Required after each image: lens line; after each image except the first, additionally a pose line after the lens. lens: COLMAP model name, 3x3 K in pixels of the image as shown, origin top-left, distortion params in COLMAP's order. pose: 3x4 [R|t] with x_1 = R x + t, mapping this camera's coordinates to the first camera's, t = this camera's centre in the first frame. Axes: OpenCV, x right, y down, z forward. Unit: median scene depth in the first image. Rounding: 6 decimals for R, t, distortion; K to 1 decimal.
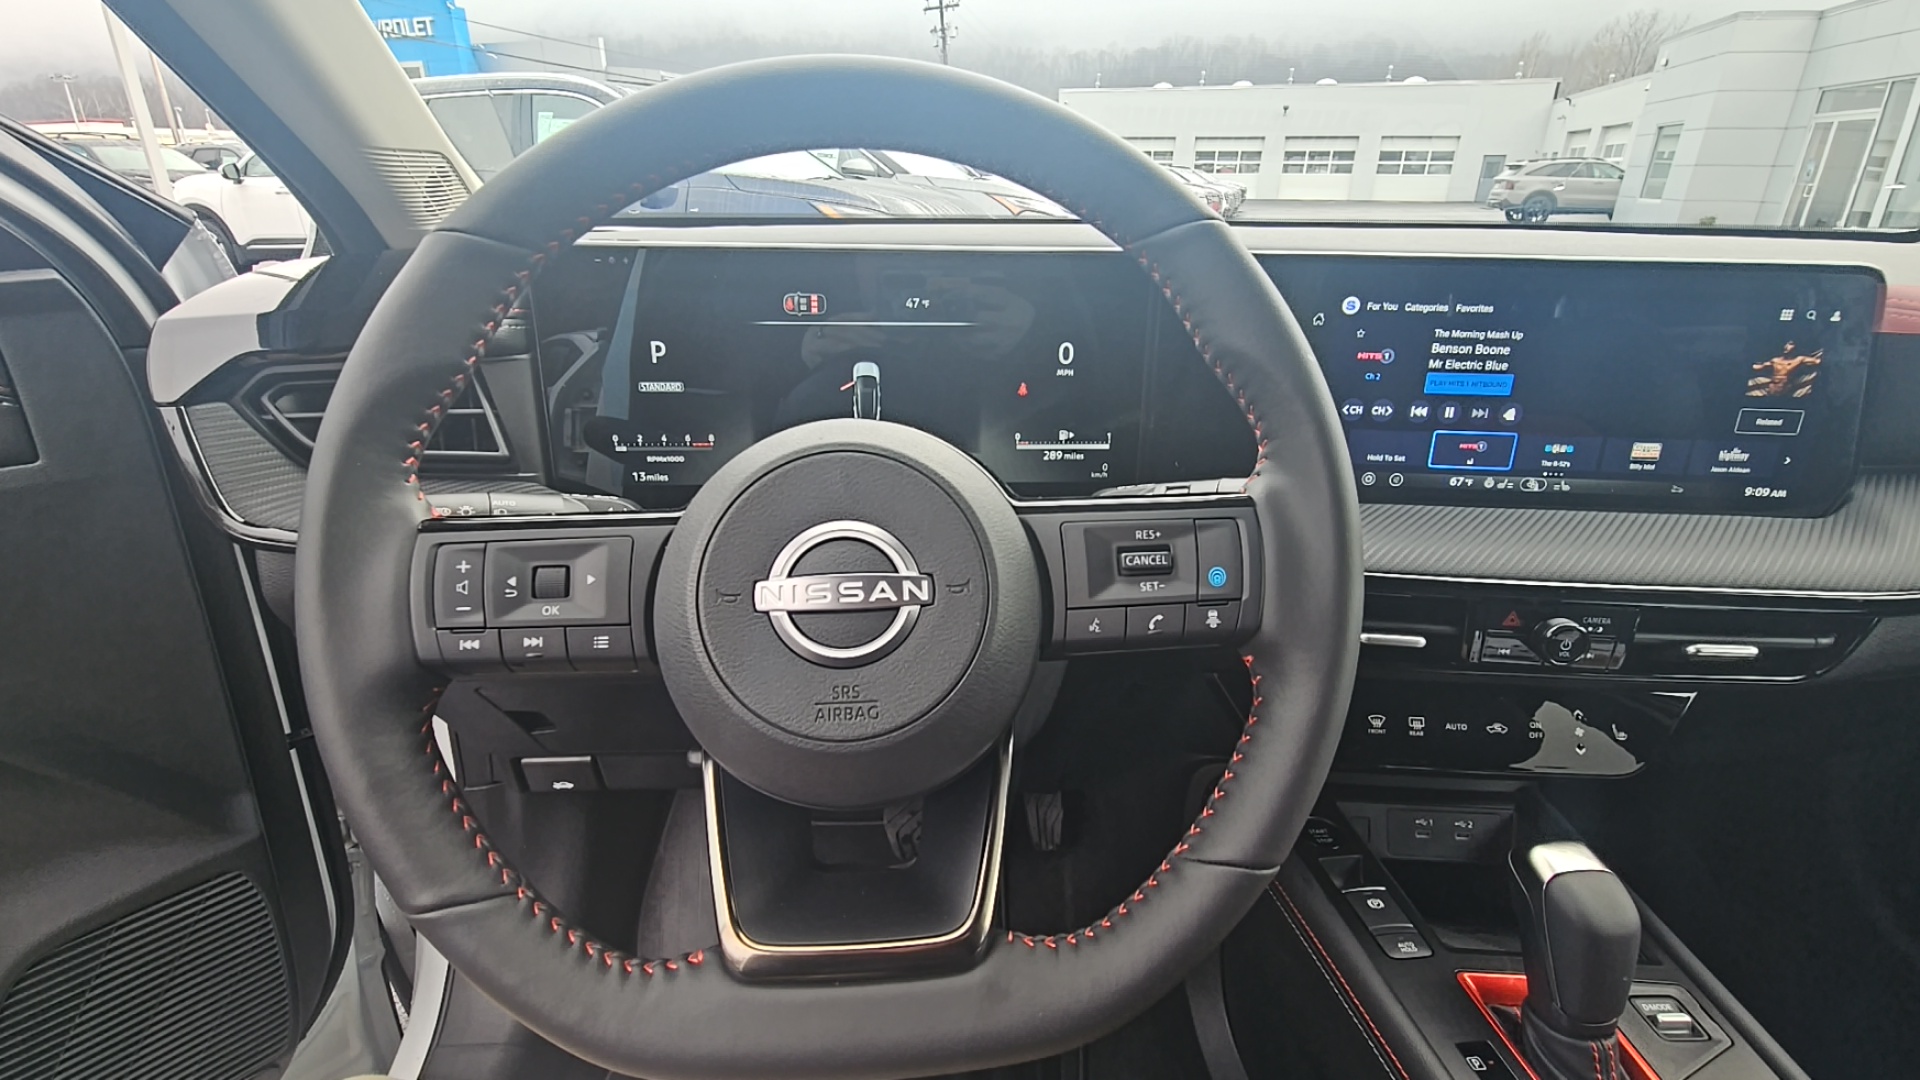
lens RADIAL K [[859.0, 0, 957.5], [0, 859.0, 536.7], [0, 0, 1]] dist [0.013775, -0.008458]
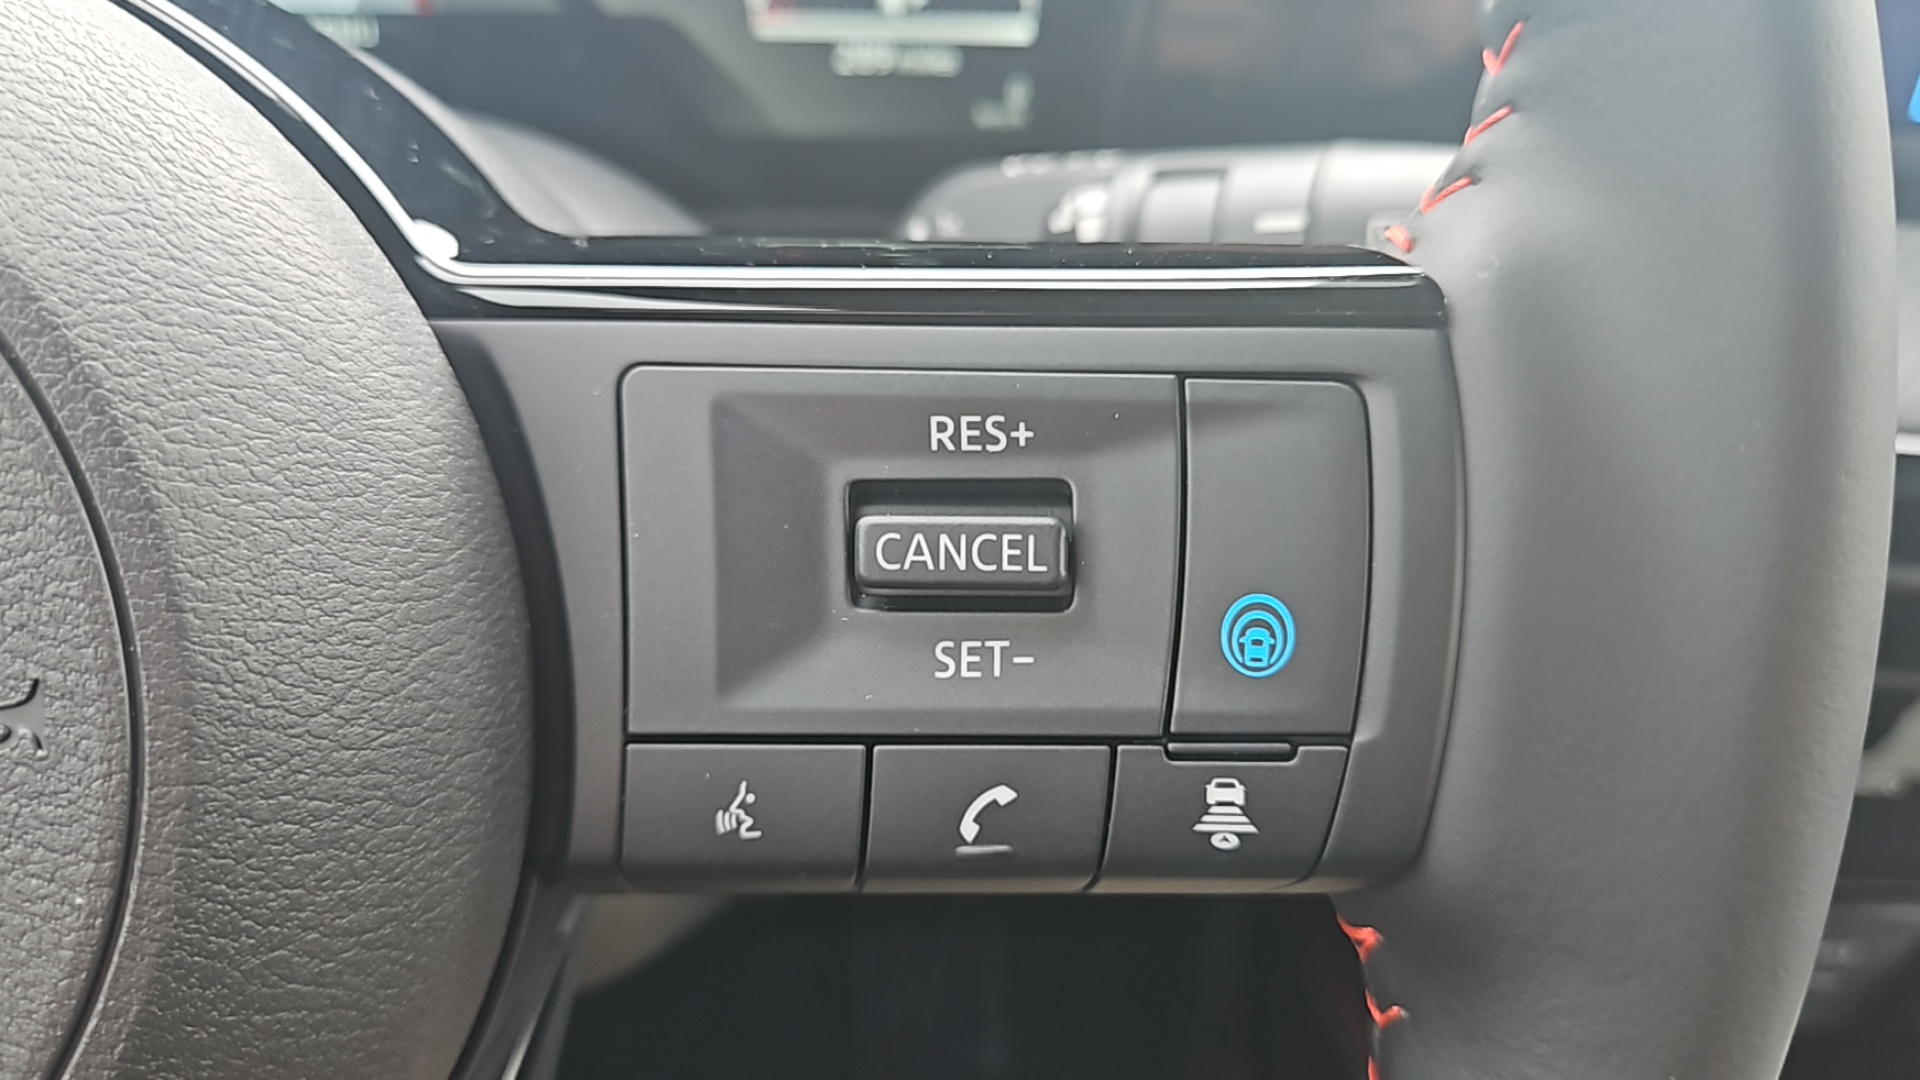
lens RADIAL K [[1430.9, 0, 920.8], [0, 1430.9, 486.8], [0, 0, 1]] dist [0.025072, -0.043067]
pose [[0.999669, 0.019266, 0.017074, 0.133365], [-0.022363, 0.978447, 0.205282, -0.045416], [-0.012751, -0.205596, 0.978554, 0.413017]]
